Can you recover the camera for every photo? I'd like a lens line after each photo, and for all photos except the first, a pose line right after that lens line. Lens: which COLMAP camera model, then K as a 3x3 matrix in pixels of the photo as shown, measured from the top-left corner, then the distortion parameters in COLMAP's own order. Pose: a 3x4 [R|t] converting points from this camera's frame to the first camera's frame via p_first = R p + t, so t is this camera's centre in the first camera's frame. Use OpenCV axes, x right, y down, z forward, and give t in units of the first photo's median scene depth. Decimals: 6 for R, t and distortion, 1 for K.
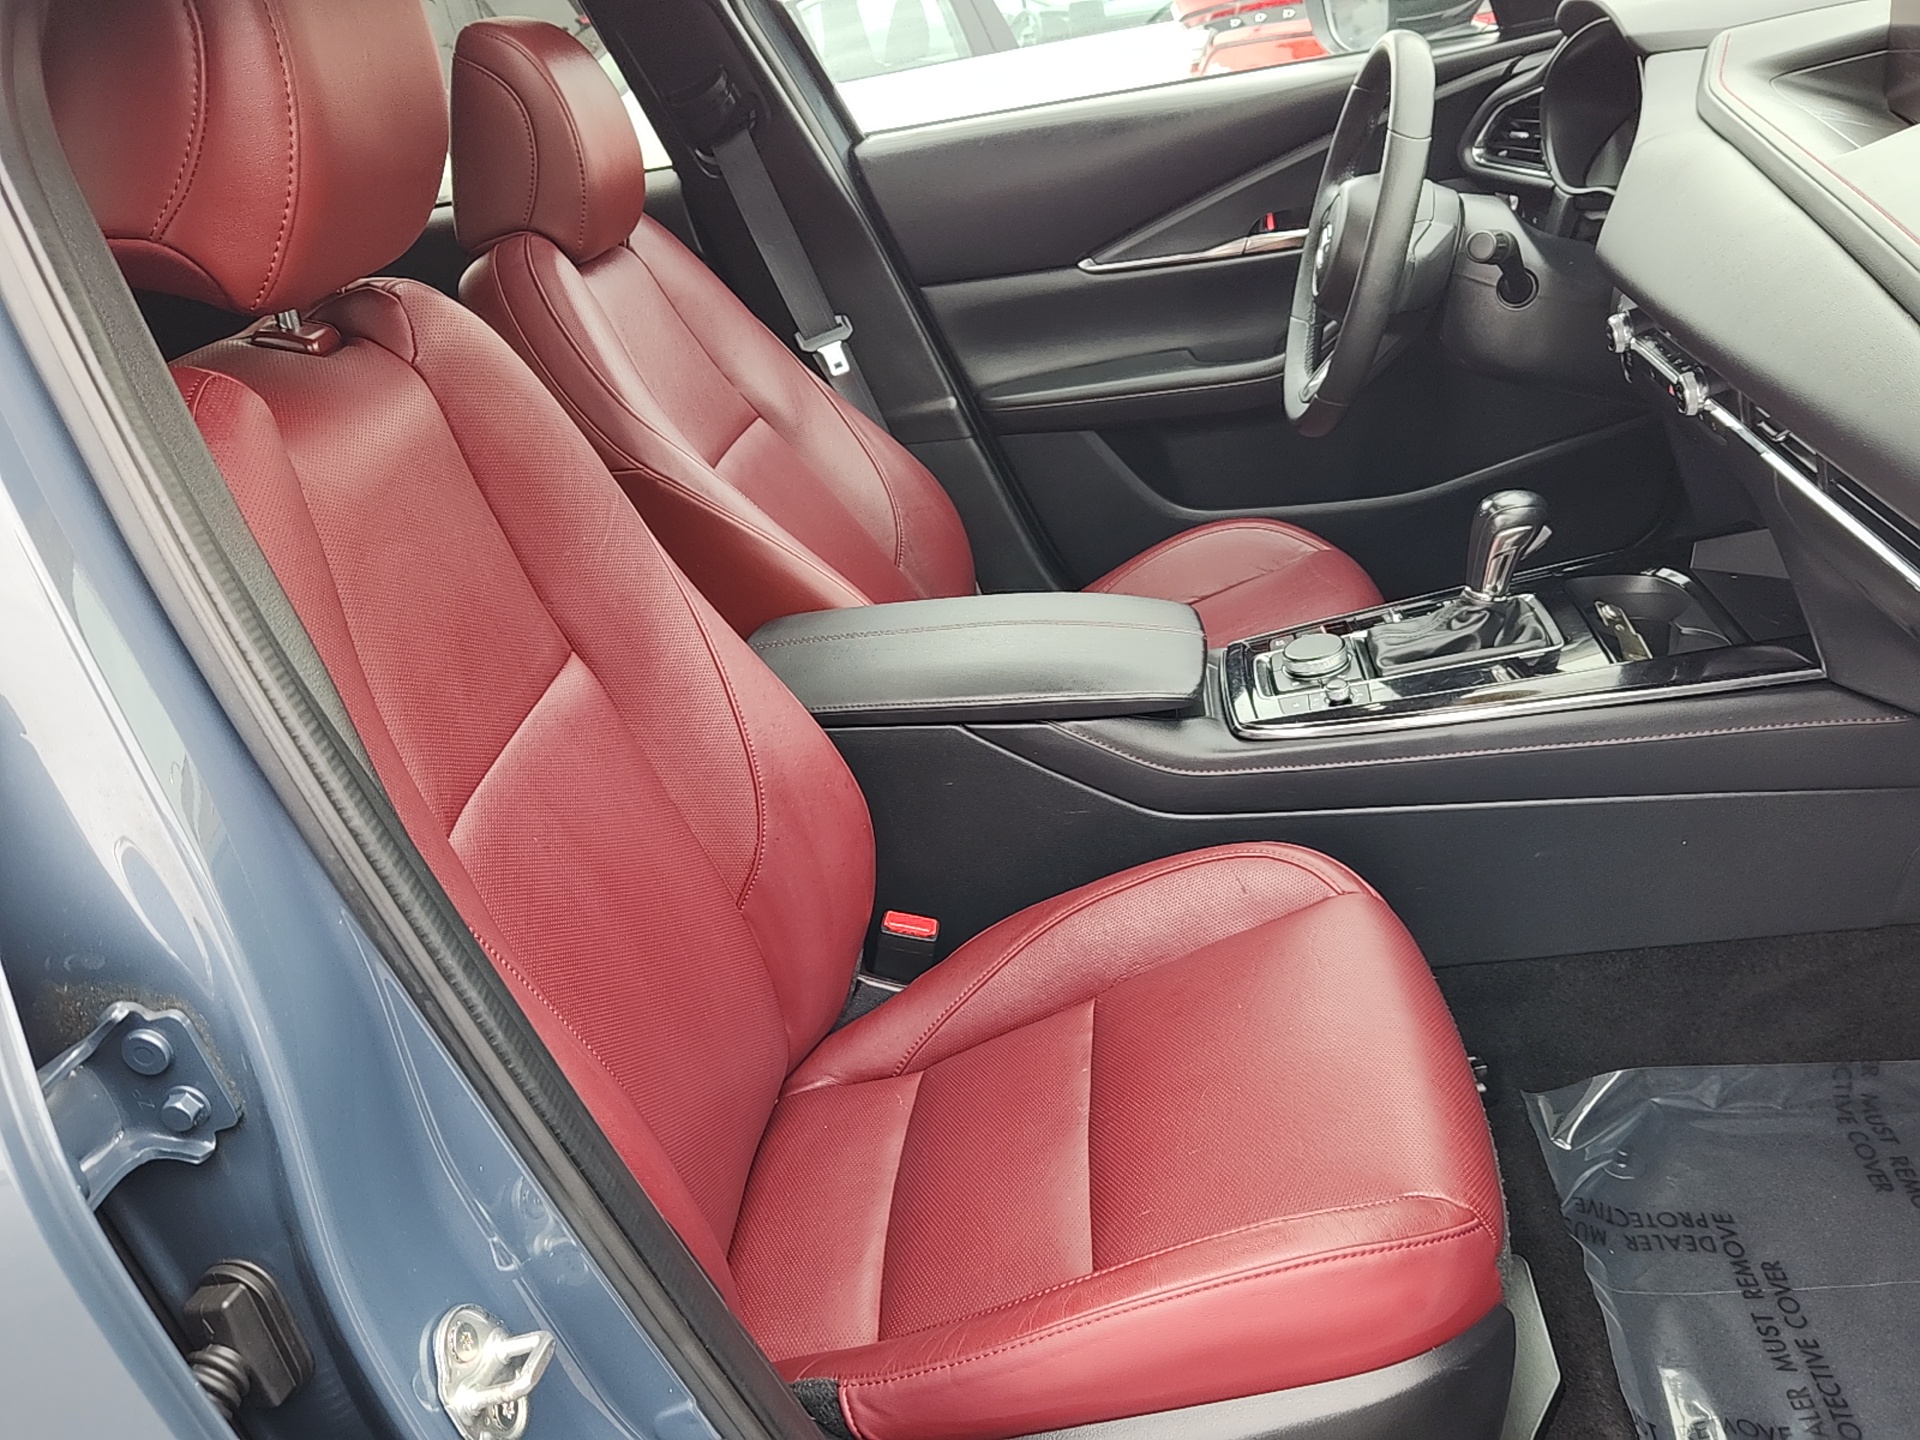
lens RADIAL K [[1611.8, 0, 954.2], [0, 1611.8, 724.5], [0, 0, 1]] dist [0.053948, -0.037156]
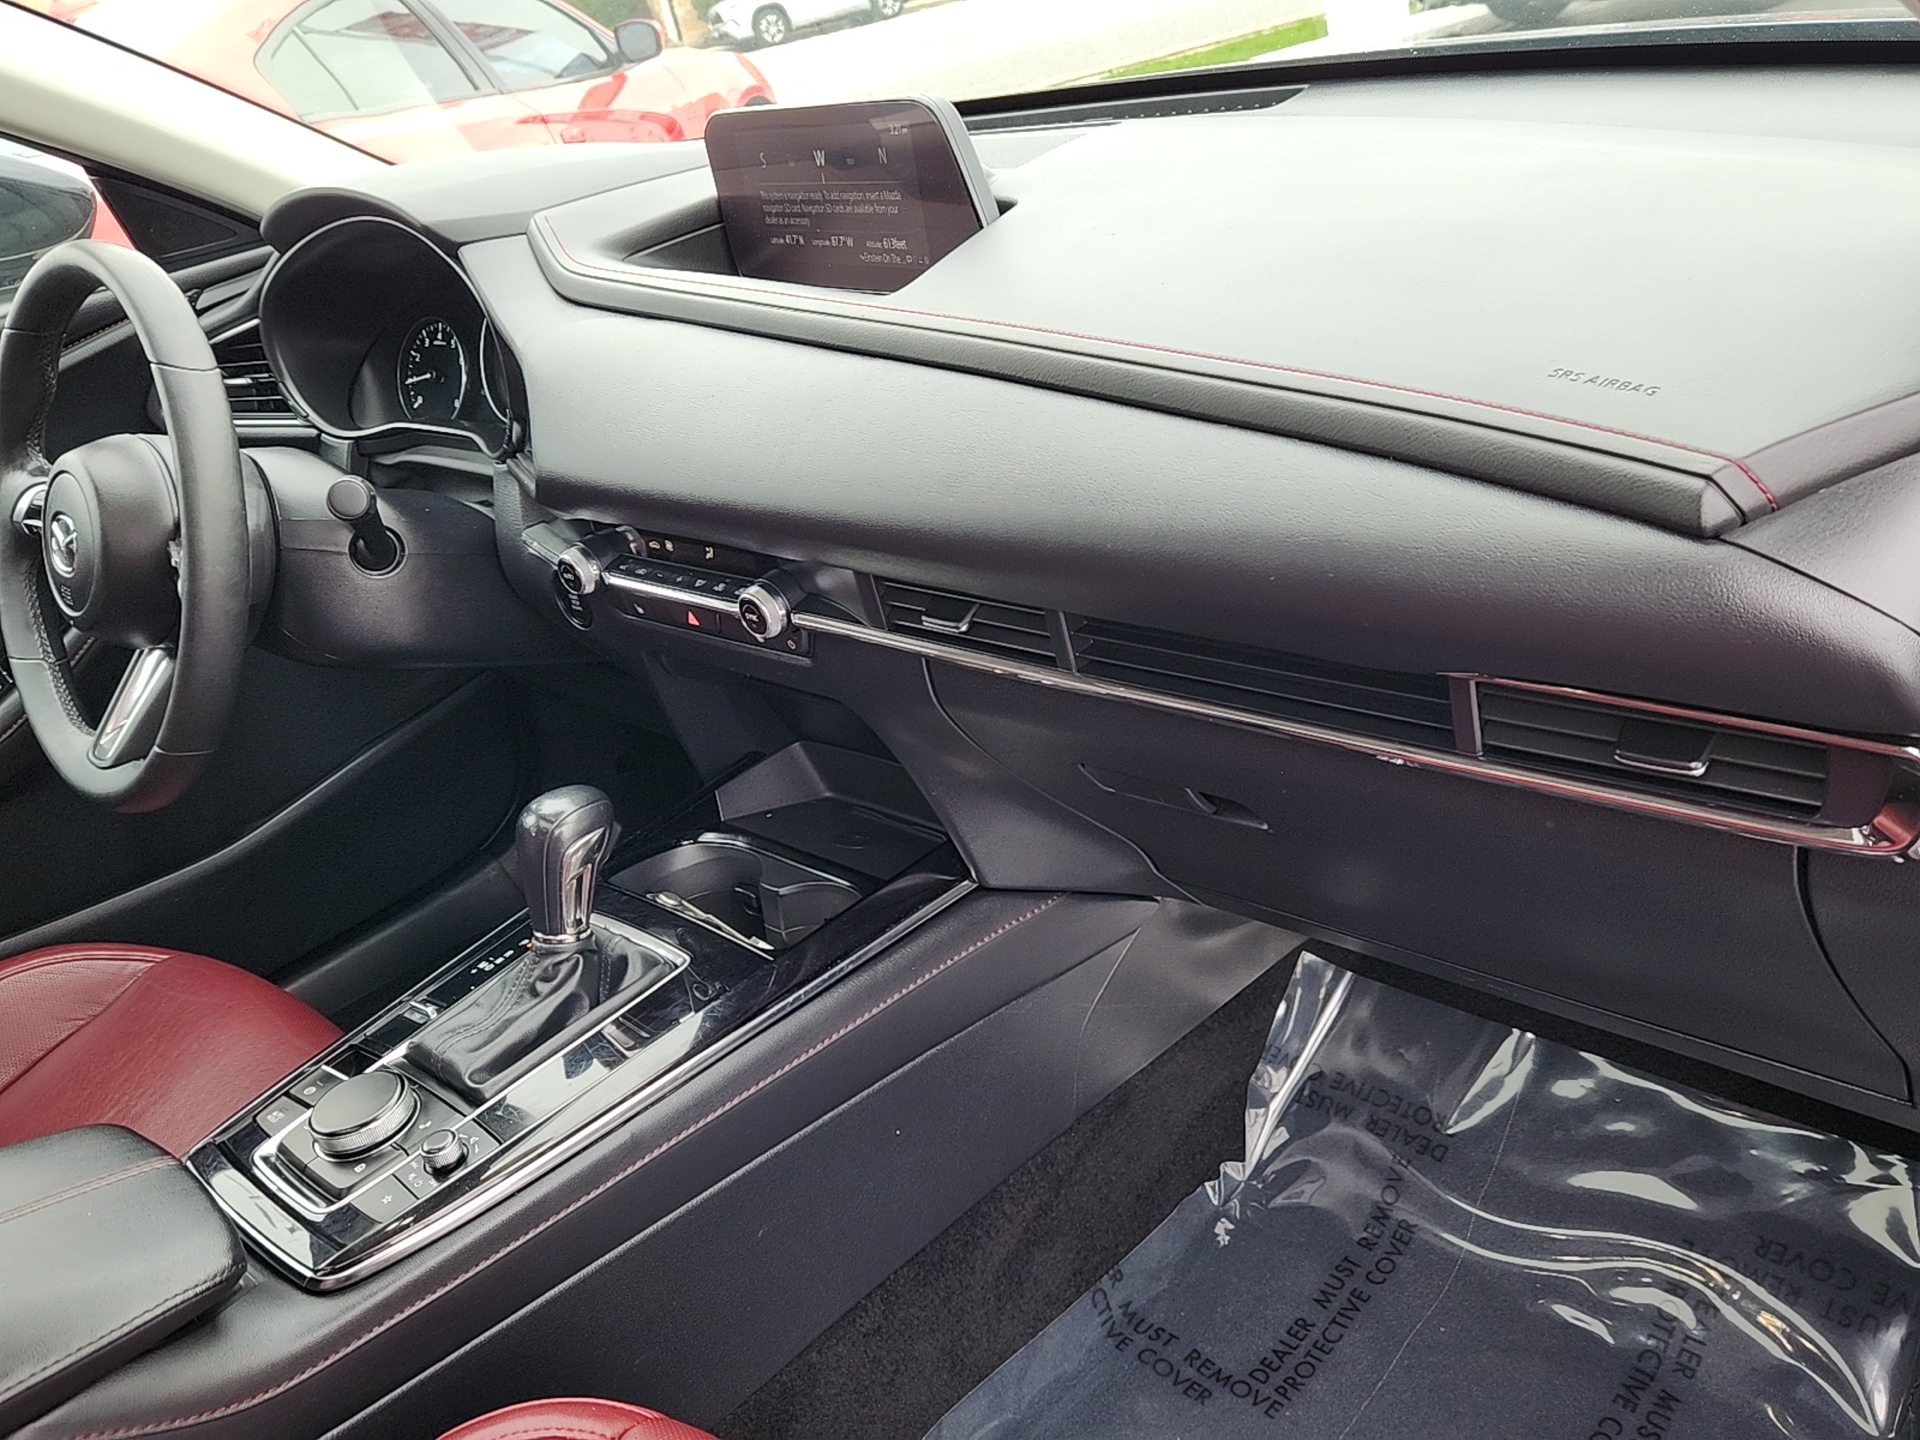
lens RADIAL K [[1611.8, 0, 954.2], [0, 1611.8, 724.5], [0, 0, 1]] dist [0.053948, -0.037156]
pose [[0.623295, -0.253721, 0.739681, -0.073714], [0.380155, 0.924917, -0.003080, -0.095883], [-0.683363, 0.283114, 0.672950, 0.357440]]
